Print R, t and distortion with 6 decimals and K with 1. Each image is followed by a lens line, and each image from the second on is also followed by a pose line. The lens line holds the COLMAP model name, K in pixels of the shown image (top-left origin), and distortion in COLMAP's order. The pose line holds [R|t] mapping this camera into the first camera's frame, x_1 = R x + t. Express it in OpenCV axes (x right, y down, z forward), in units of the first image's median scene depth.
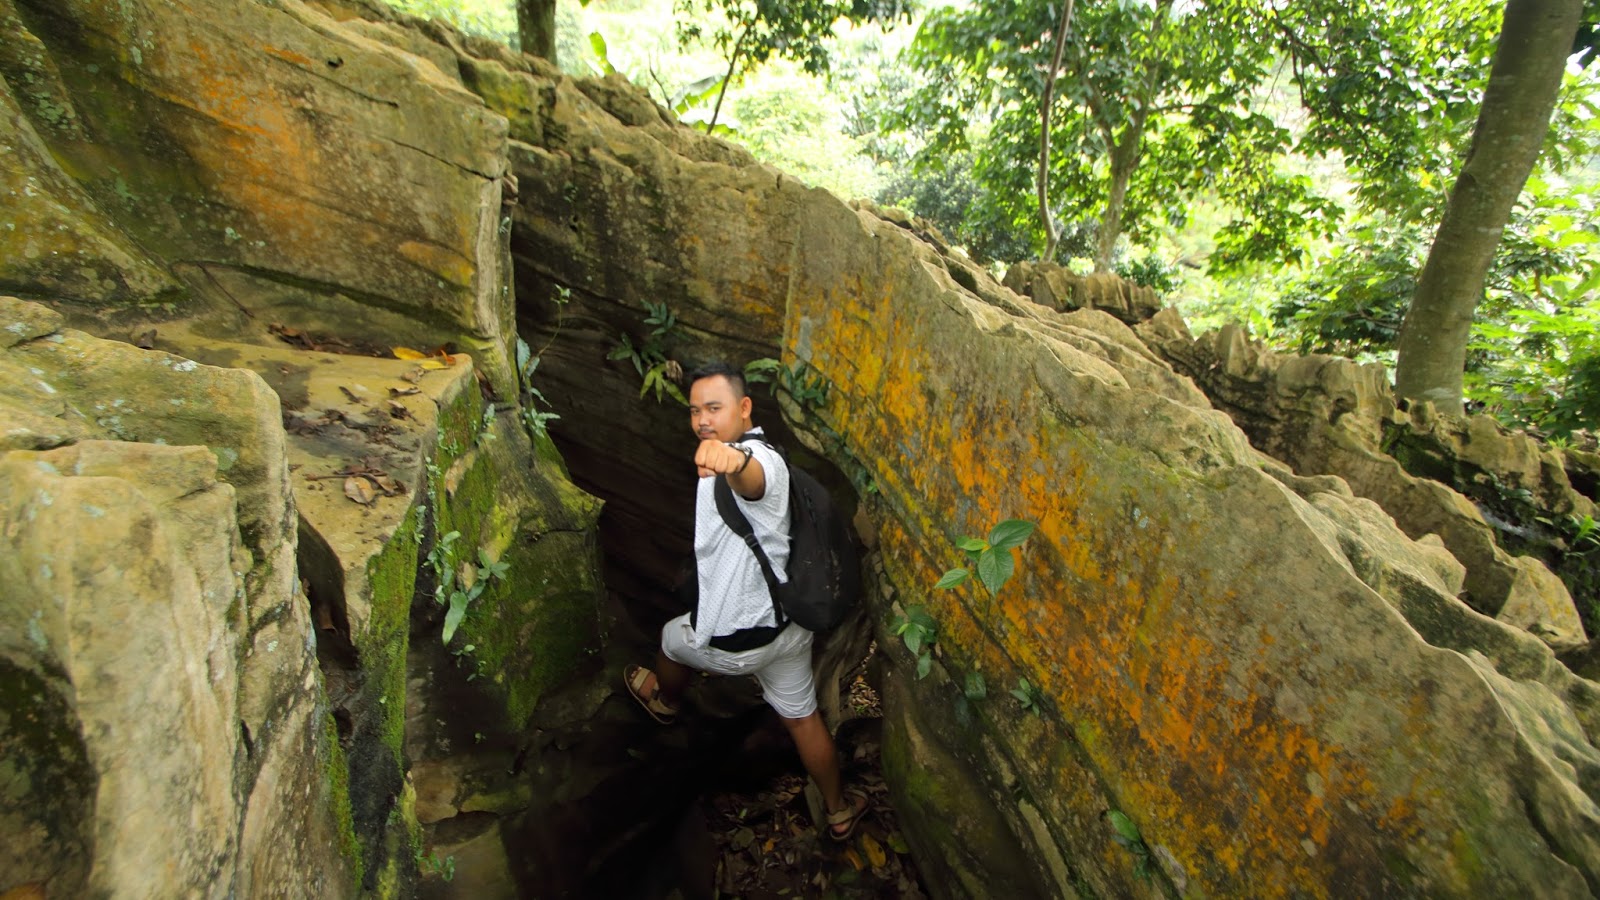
lens RADIAL K [[745.6, 0, 762.7], [0, 745.6, 466.7], [0, 0, 1]] dist [0.032728, -0.029912]
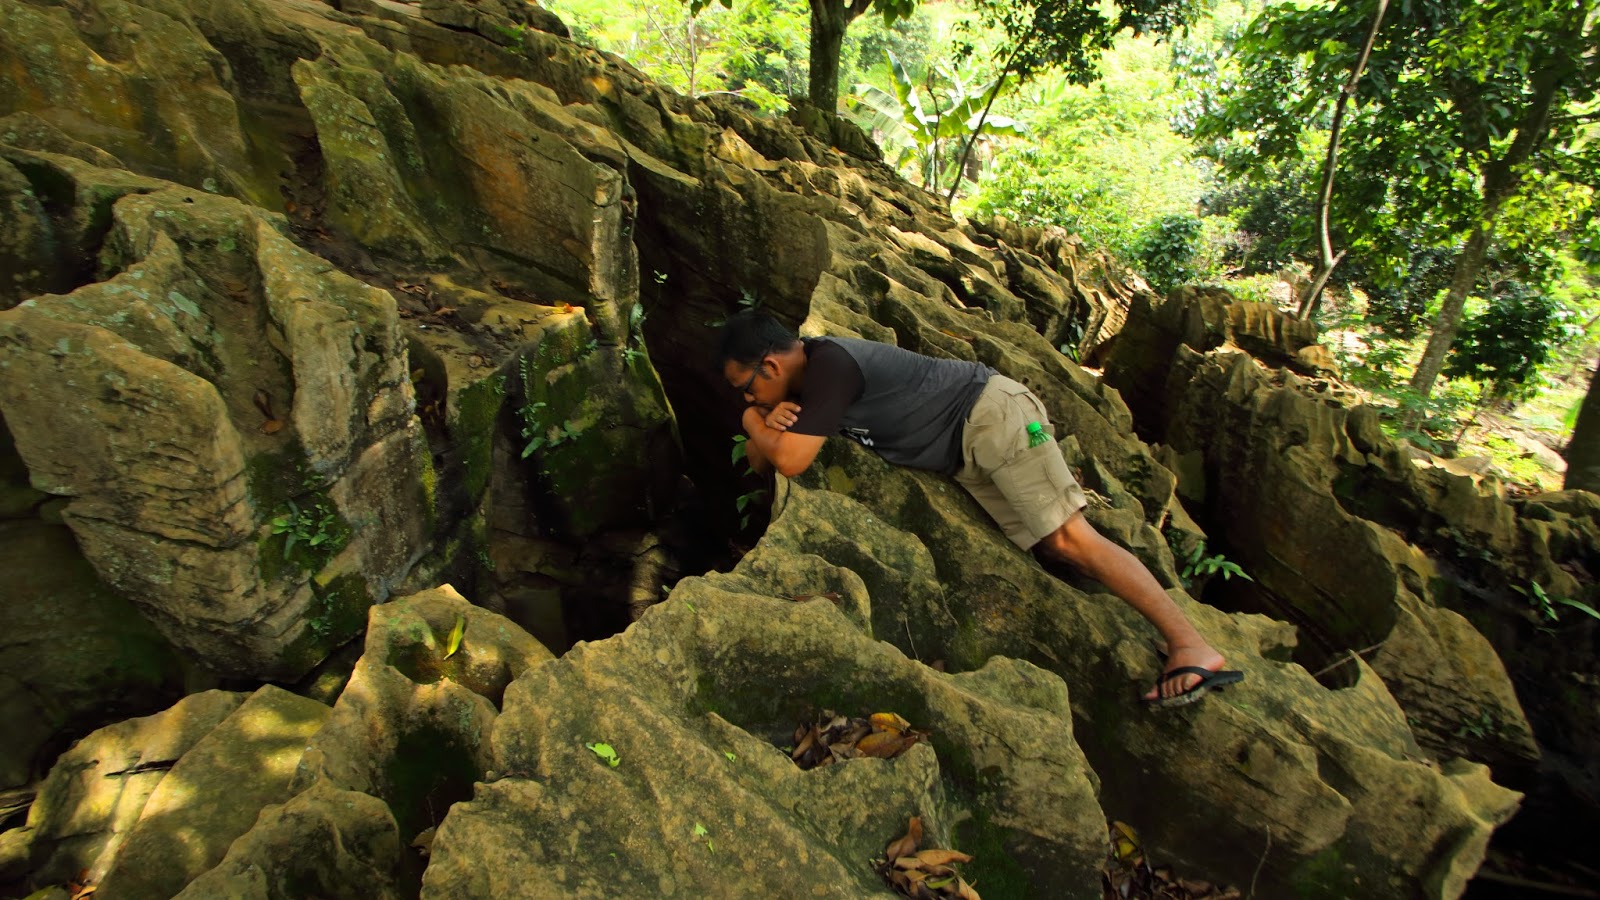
lens RADIAL K [[745.6, 0, 762.7], [0, 745.6, 466.7], [0, 0, 1]] dist [0.032728, -0.029912]
pose [[0.904912, 0.176780, -0.387148, 0.496540], [-0.173225, 0.983882, 0.044368, 0.041872], [0.388751, 0.026914, 0.920949, -0.279469]]
